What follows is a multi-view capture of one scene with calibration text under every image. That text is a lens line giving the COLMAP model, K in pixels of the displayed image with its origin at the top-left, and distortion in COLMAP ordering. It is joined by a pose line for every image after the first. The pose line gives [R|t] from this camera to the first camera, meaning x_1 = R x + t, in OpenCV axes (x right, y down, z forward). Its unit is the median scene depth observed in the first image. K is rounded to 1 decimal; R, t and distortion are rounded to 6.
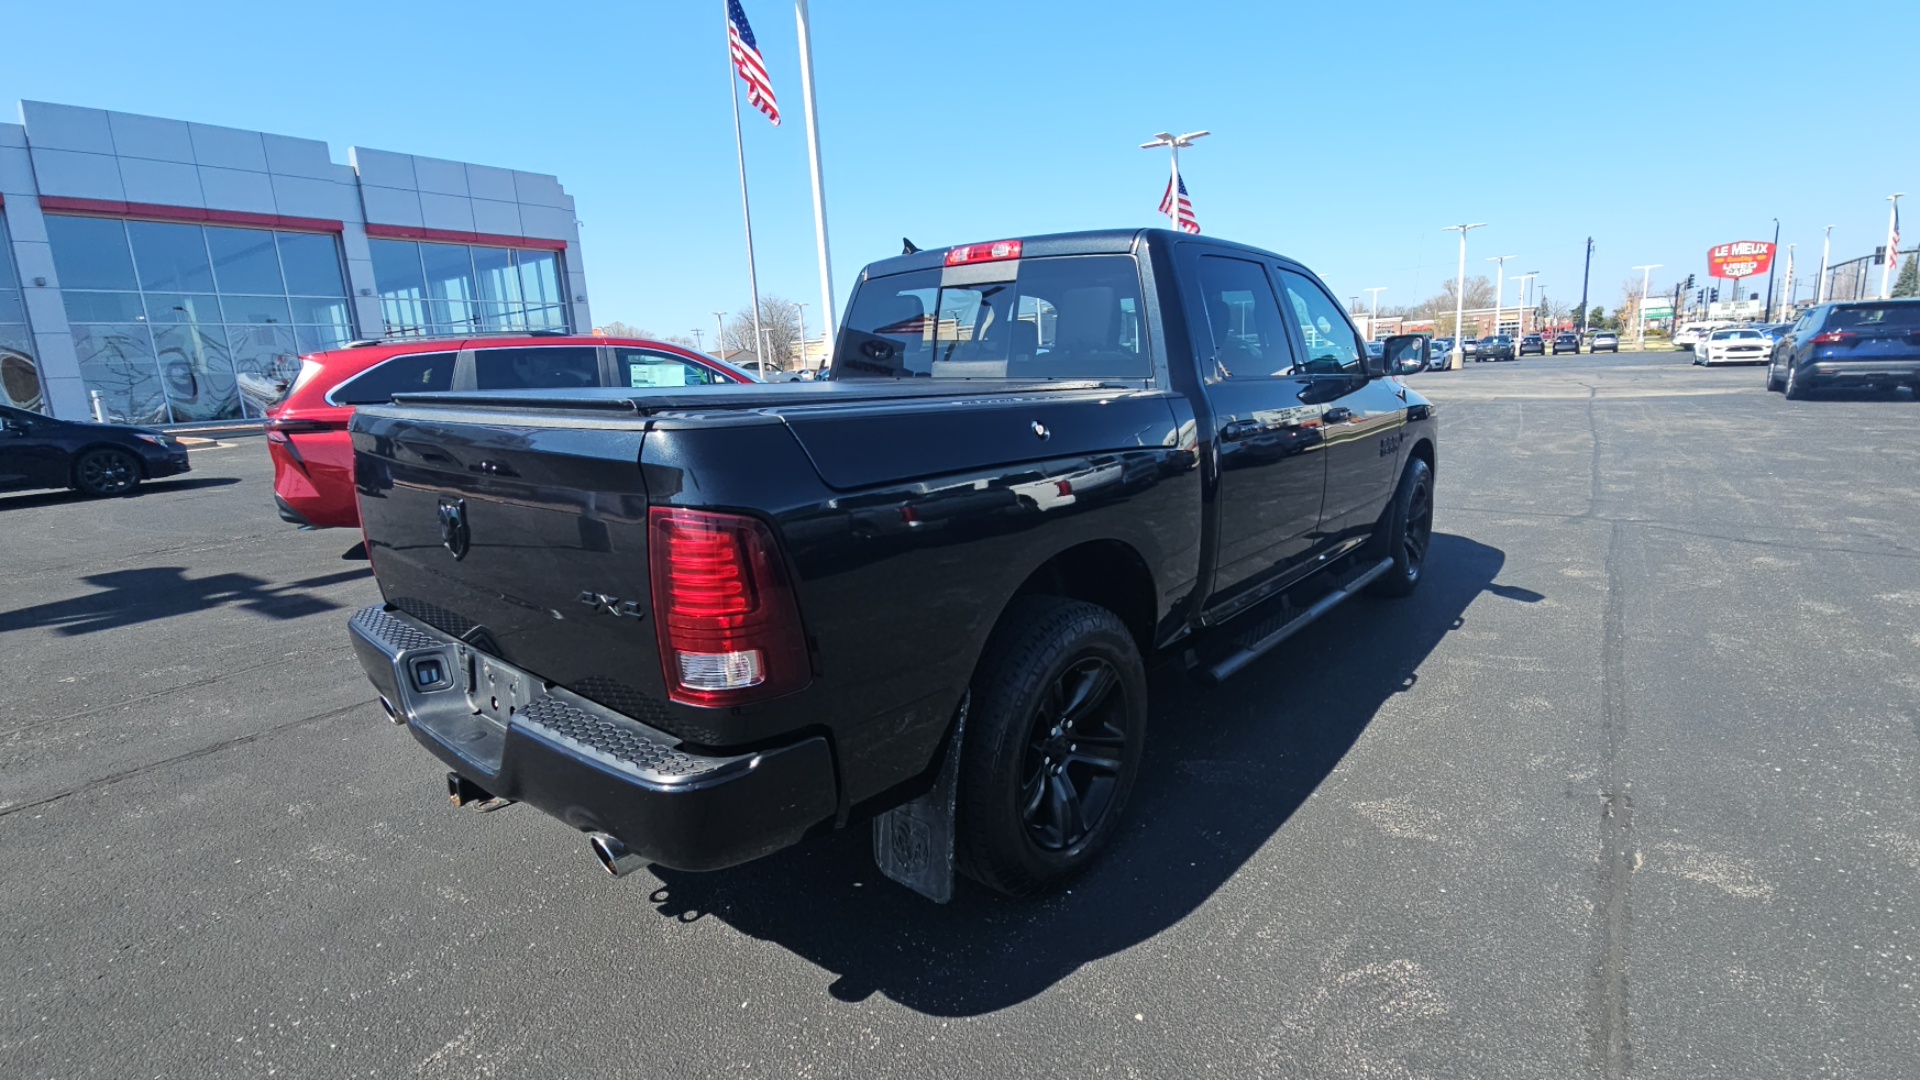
lens RADIAL K [[860.2, 0, 977.6], [0, 860.2, 535.1], [0, 0, 1]] dist [-0.000305, -0.000127]
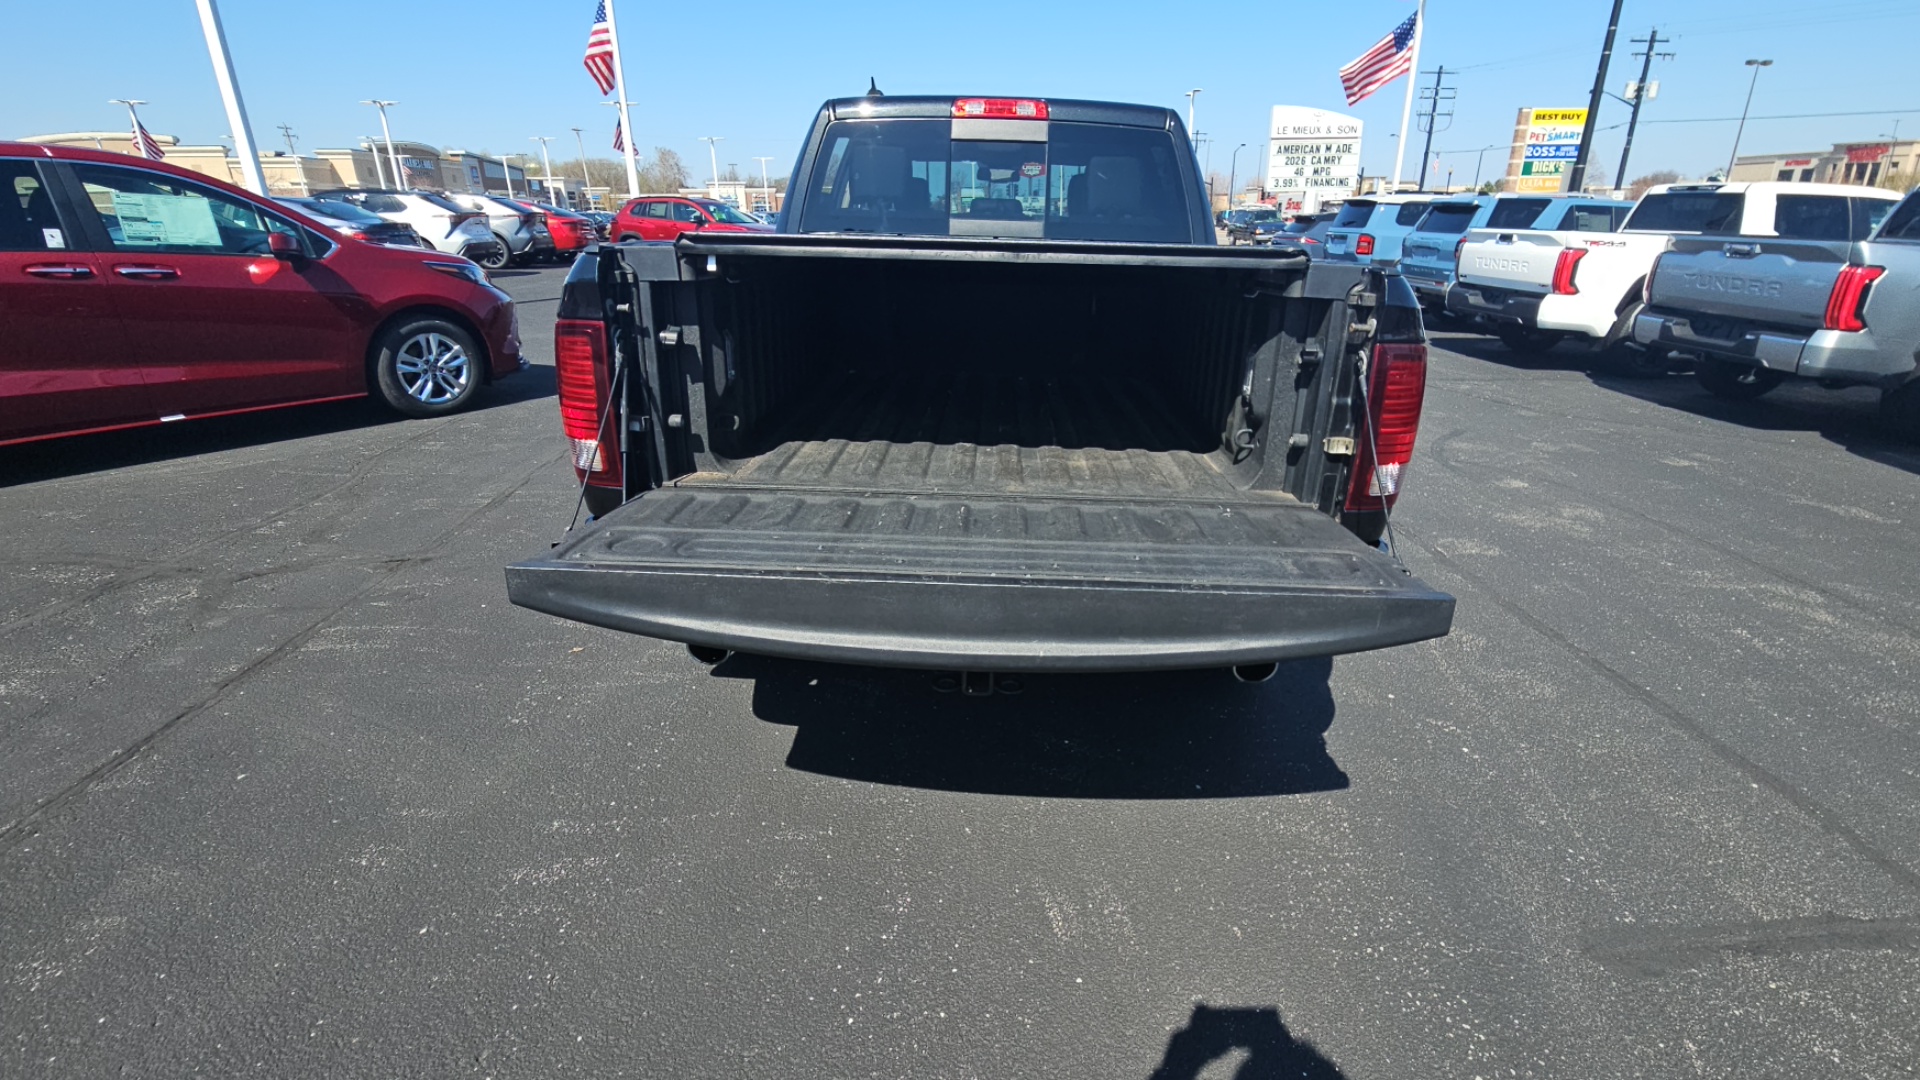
lens RADIAL K [[841.6, 0, 964.9], [0, 841.6, 536.9], [0, 0, 1]] dist [0.000822, -0.000740]
pose [[0.785801, -0.174025, 0.593491, -0.722561], [0.081578, 0.980377, 0.179458, -0.015168], [-0.613075, -0.092603, 0.784579, 0.206436]]
